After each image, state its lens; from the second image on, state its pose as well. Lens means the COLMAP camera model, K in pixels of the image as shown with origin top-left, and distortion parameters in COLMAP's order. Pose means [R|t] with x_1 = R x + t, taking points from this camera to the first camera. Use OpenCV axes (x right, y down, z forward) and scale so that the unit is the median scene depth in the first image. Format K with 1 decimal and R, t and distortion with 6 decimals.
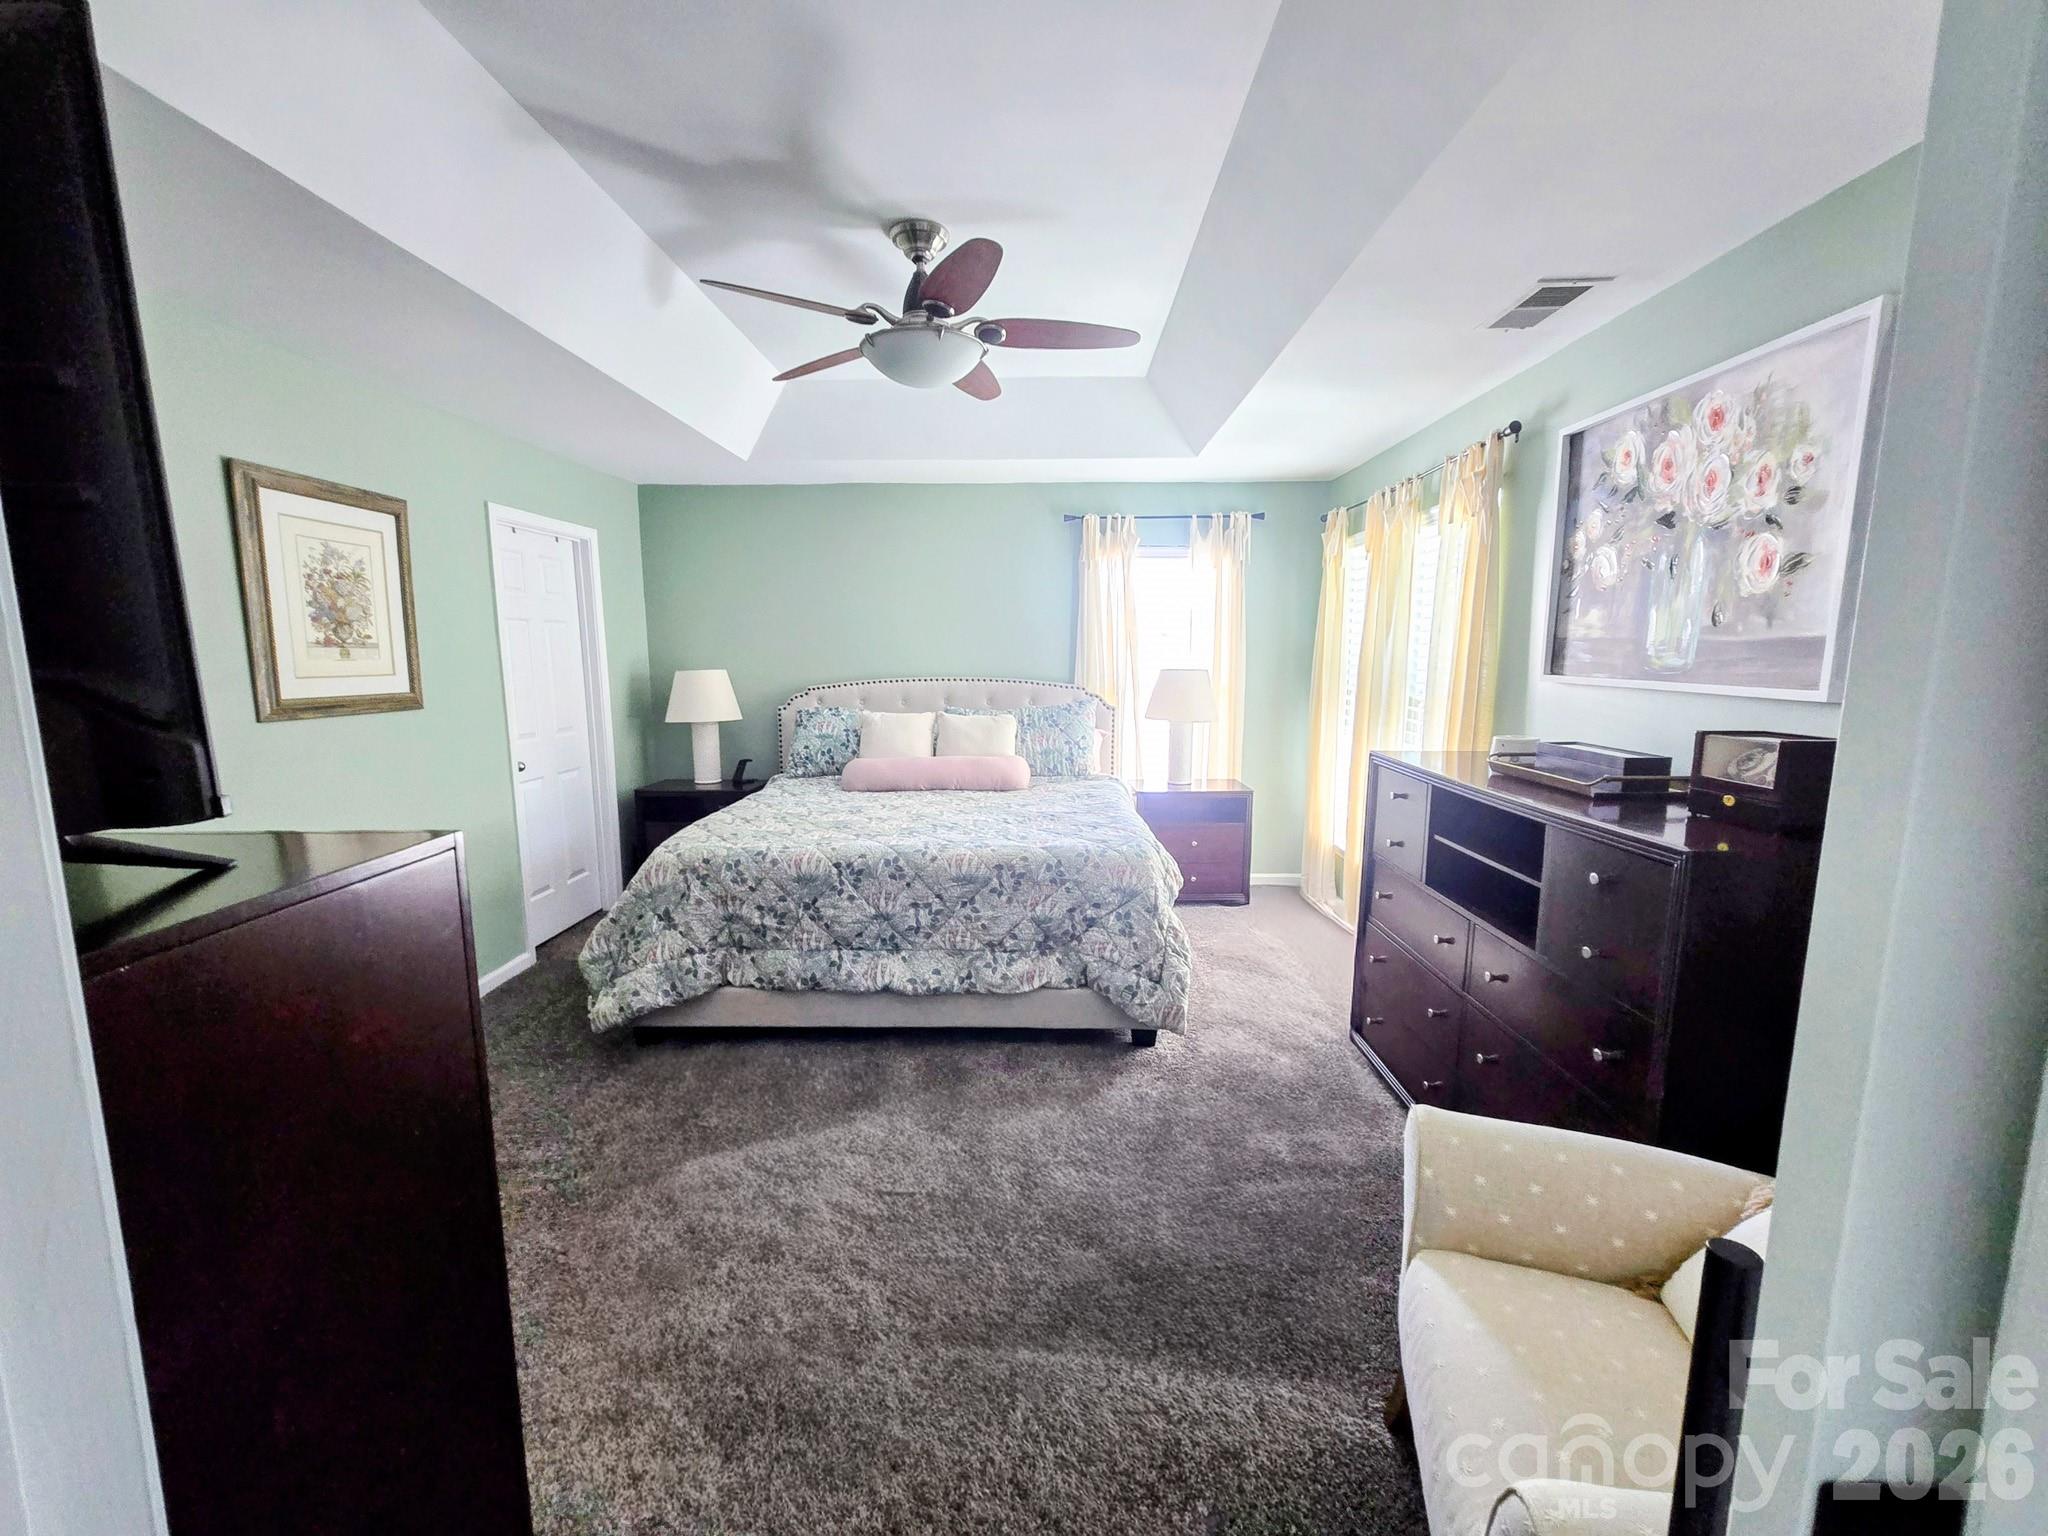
lens RADIAL K [[852.6, 0, 1019.9], [0, 852.6, 770.2], [0, 0, 1]] dist [-0.004379, 0.001471]
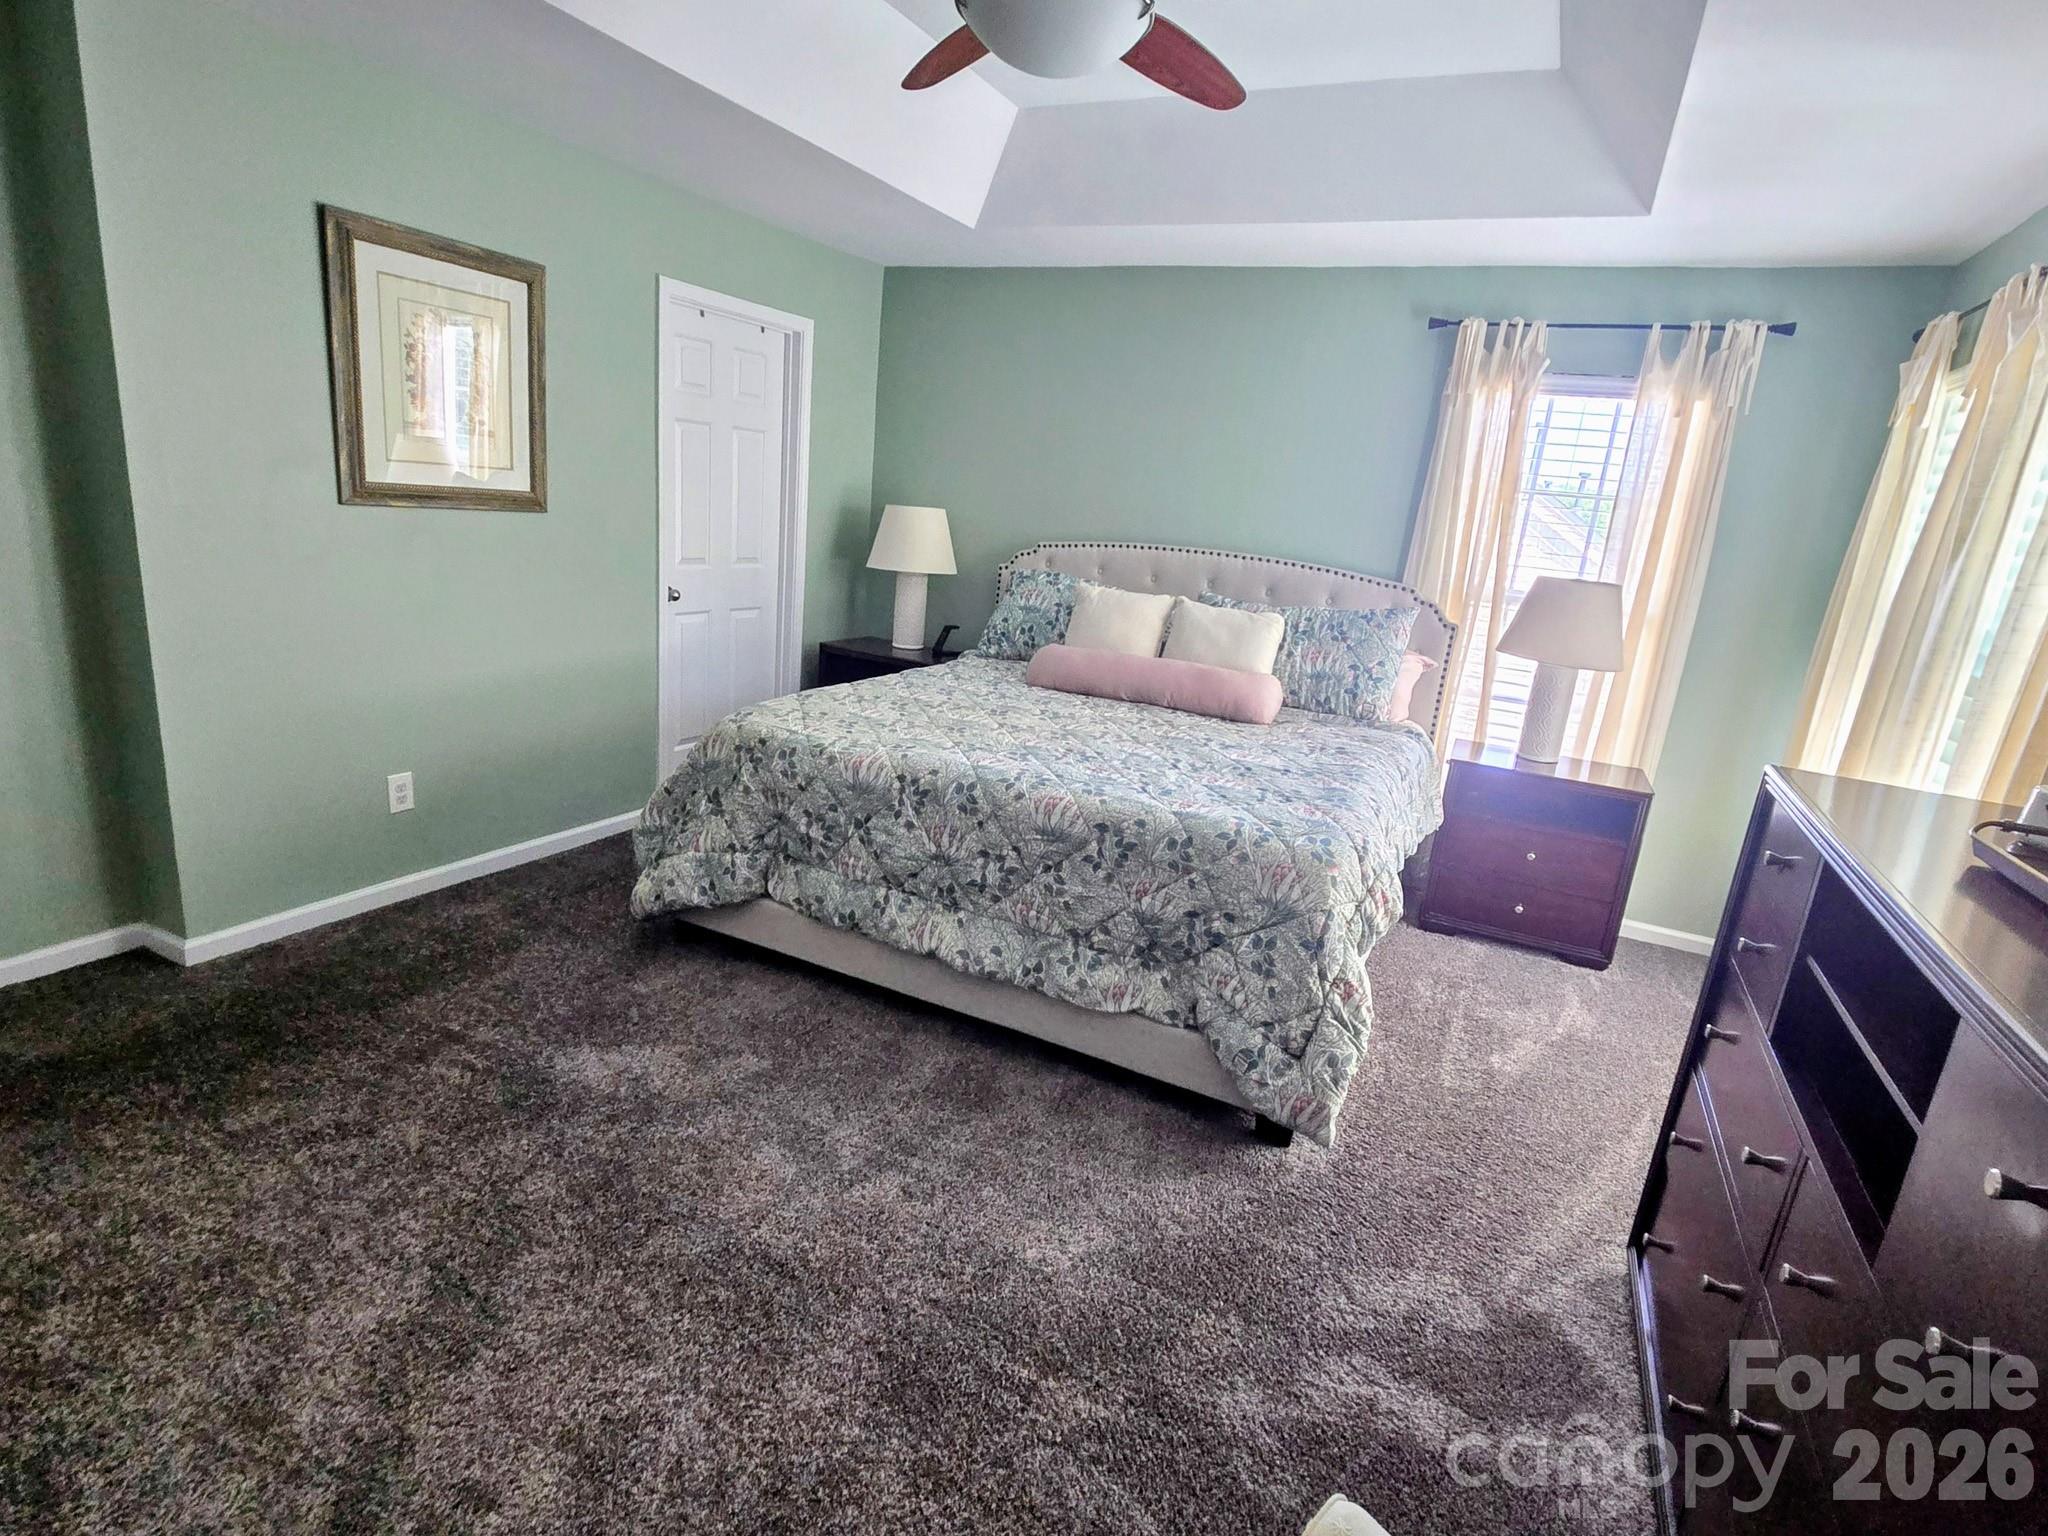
lens RADIAL K [[1041.9, 0, 1032.2], [0, 1041.9, 761.5], [0, 0, 1]] dist [0.000022, -0.000625]
pose [[0.902380, 0.190474, -0.386562, 0.230804], [-0.153661, 0.980272, 0.124315, -0.032551], [0.402614, -0.052780, 0.913847, 0.210209]]
